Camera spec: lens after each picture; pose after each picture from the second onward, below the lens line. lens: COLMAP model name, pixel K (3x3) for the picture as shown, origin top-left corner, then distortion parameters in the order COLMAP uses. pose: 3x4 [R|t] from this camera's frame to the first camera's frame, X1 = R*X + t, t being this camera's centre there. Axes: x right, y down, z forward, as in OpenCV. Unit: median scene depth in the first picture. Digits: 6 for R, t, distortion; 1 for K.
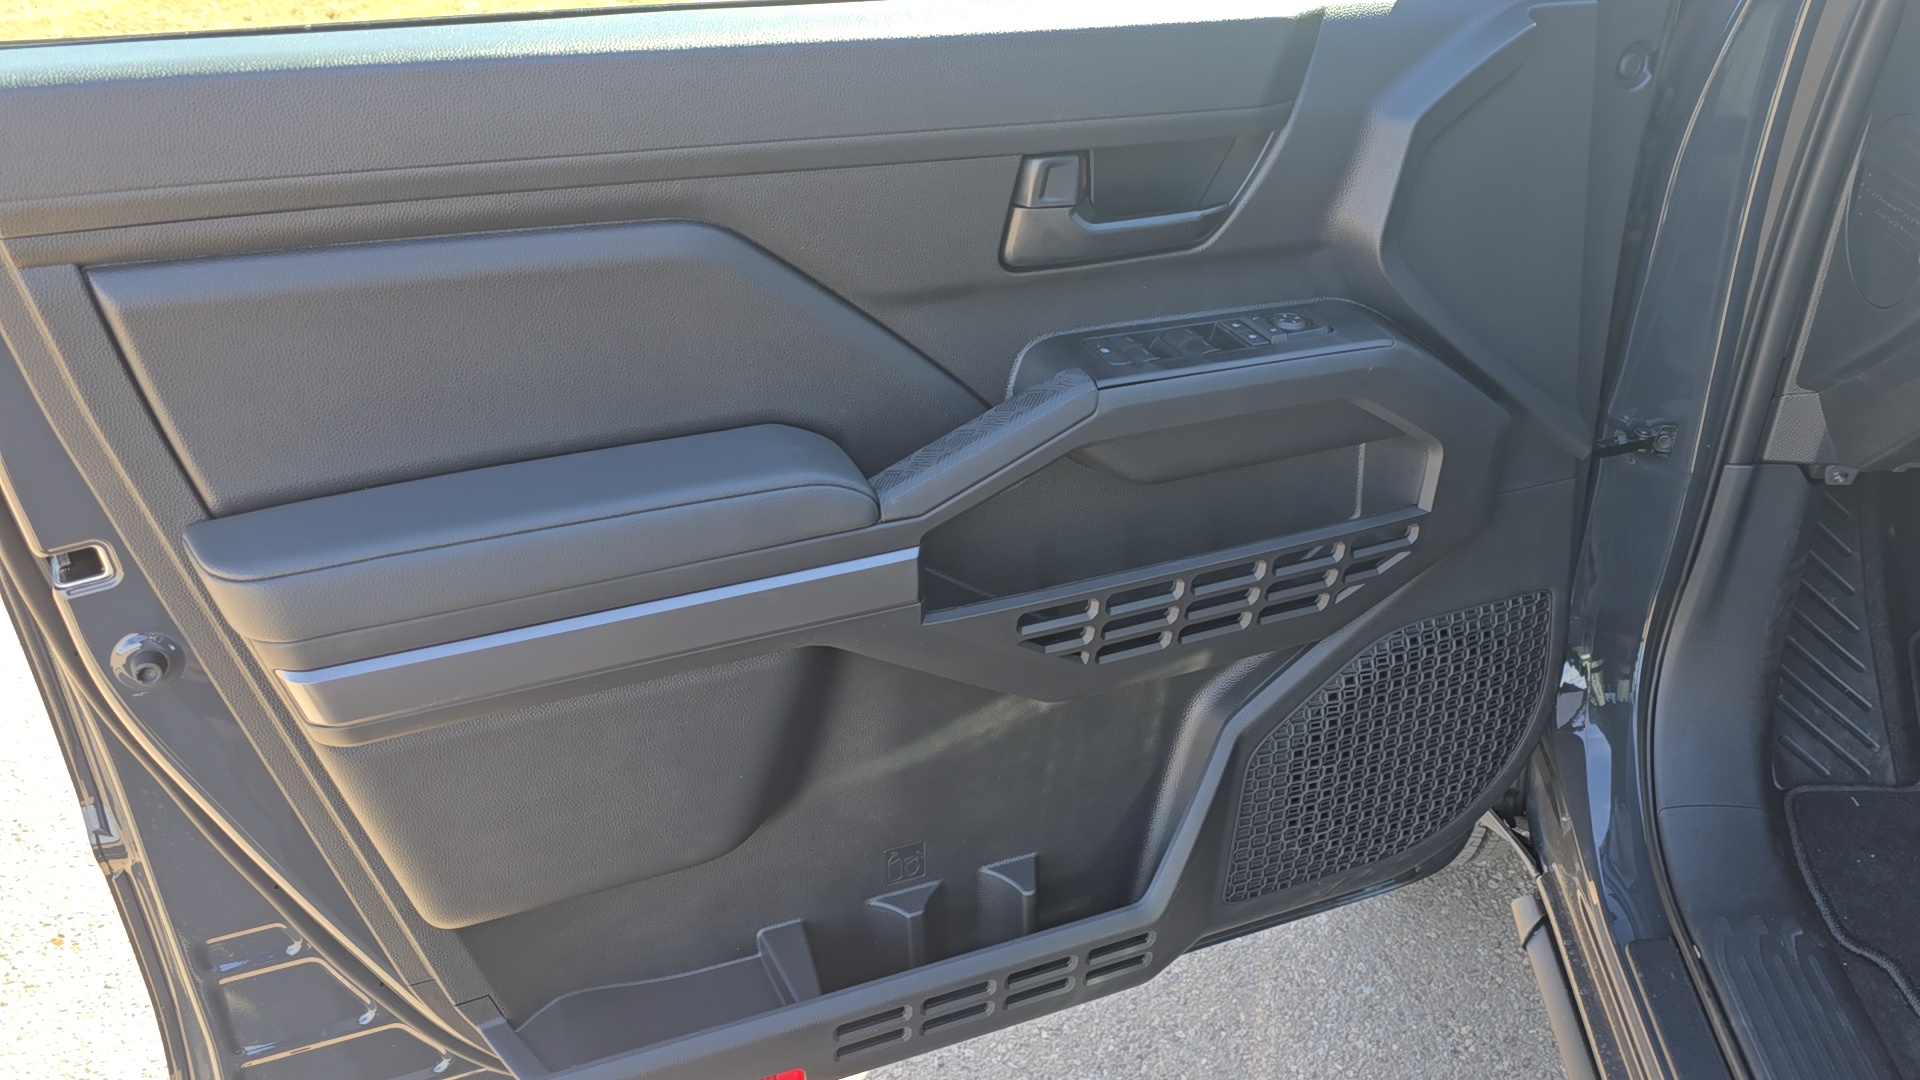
lens RADIAL K [[1572.8, 0, 960.0], [0, 1572.8, 540.0], [0, 0, 1]] dist [-0.002422, 0.000423]
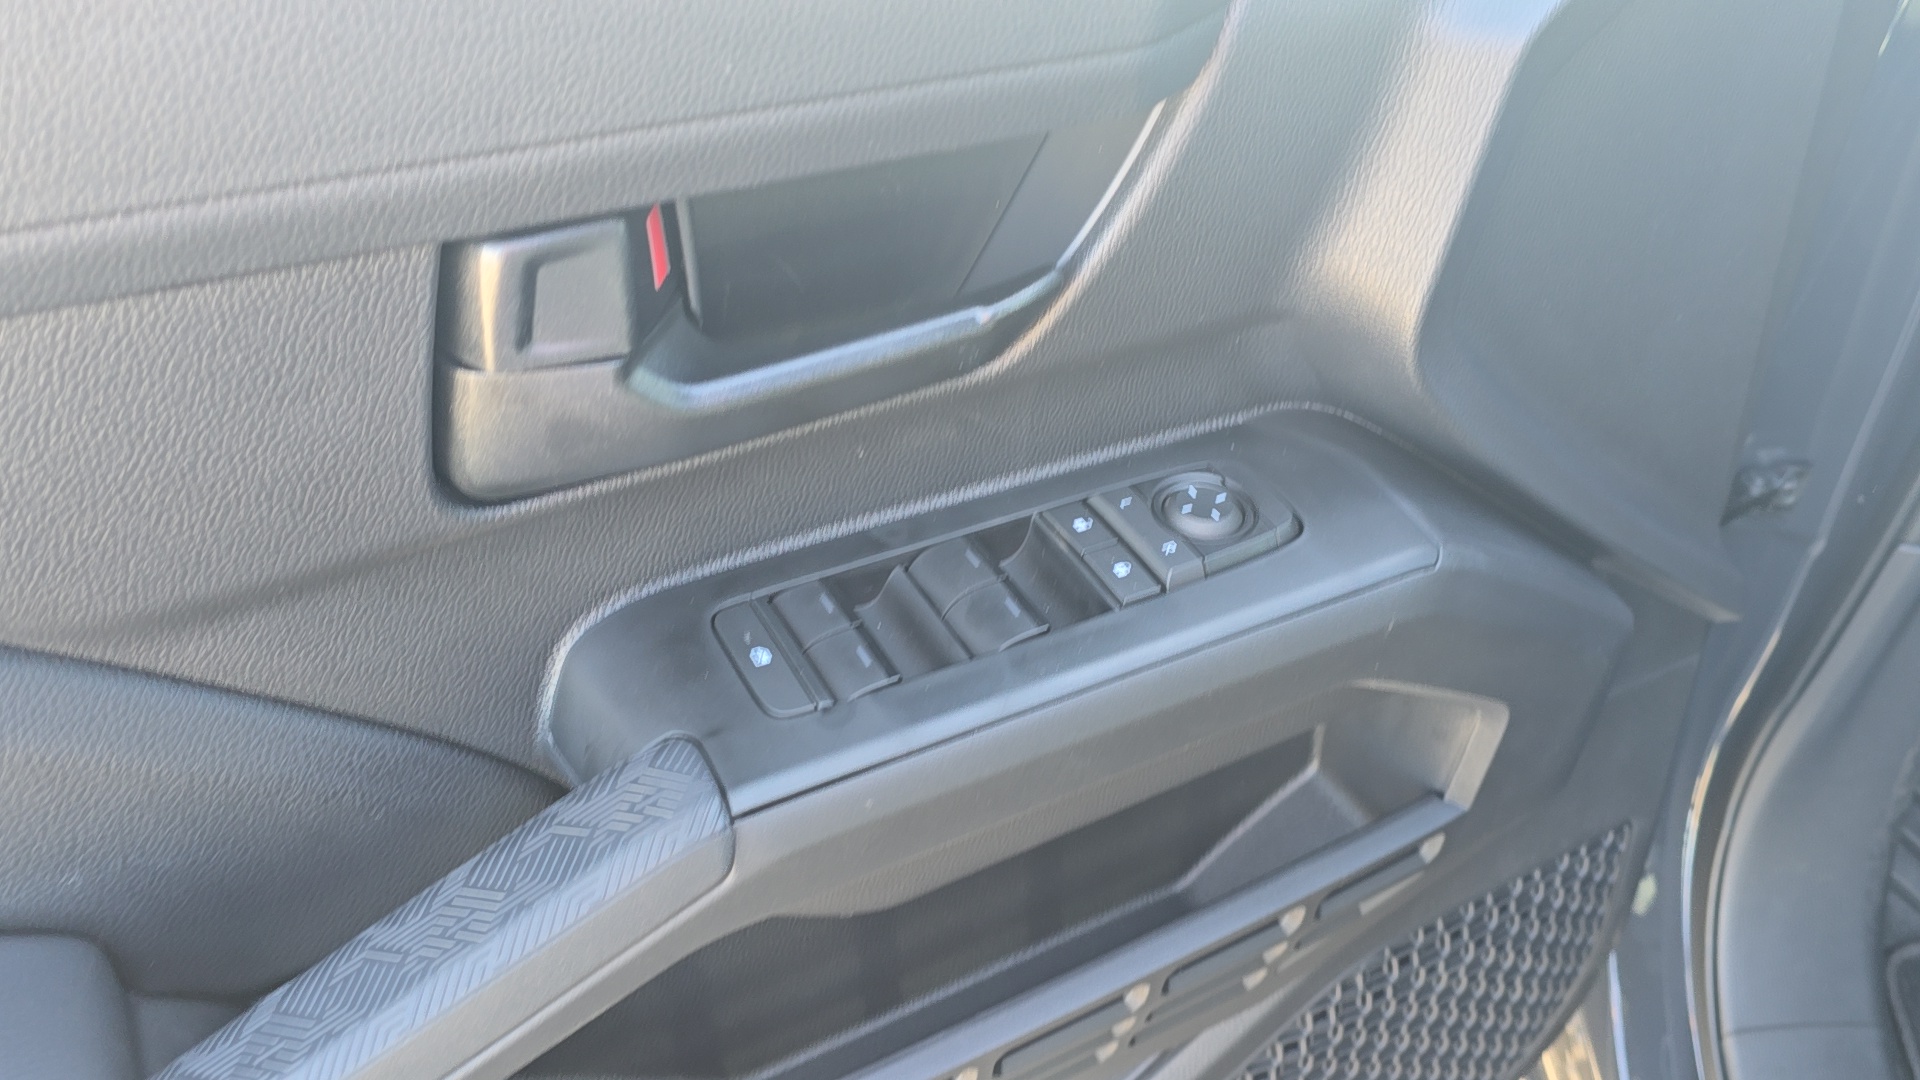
lens RADIAL K [[1572.8, 0, 960.0], [0, 1572.8, 540.0], [0, 0, 1]] dist [-0.002422, 0.000423]
pose [[0.992867, -0.052879, 0.106860, 0.099582], [0.031104, 0.980108, 0.196012, -0.223612], [-0.115099, -0.191290, 0.974762, 0.602555]]
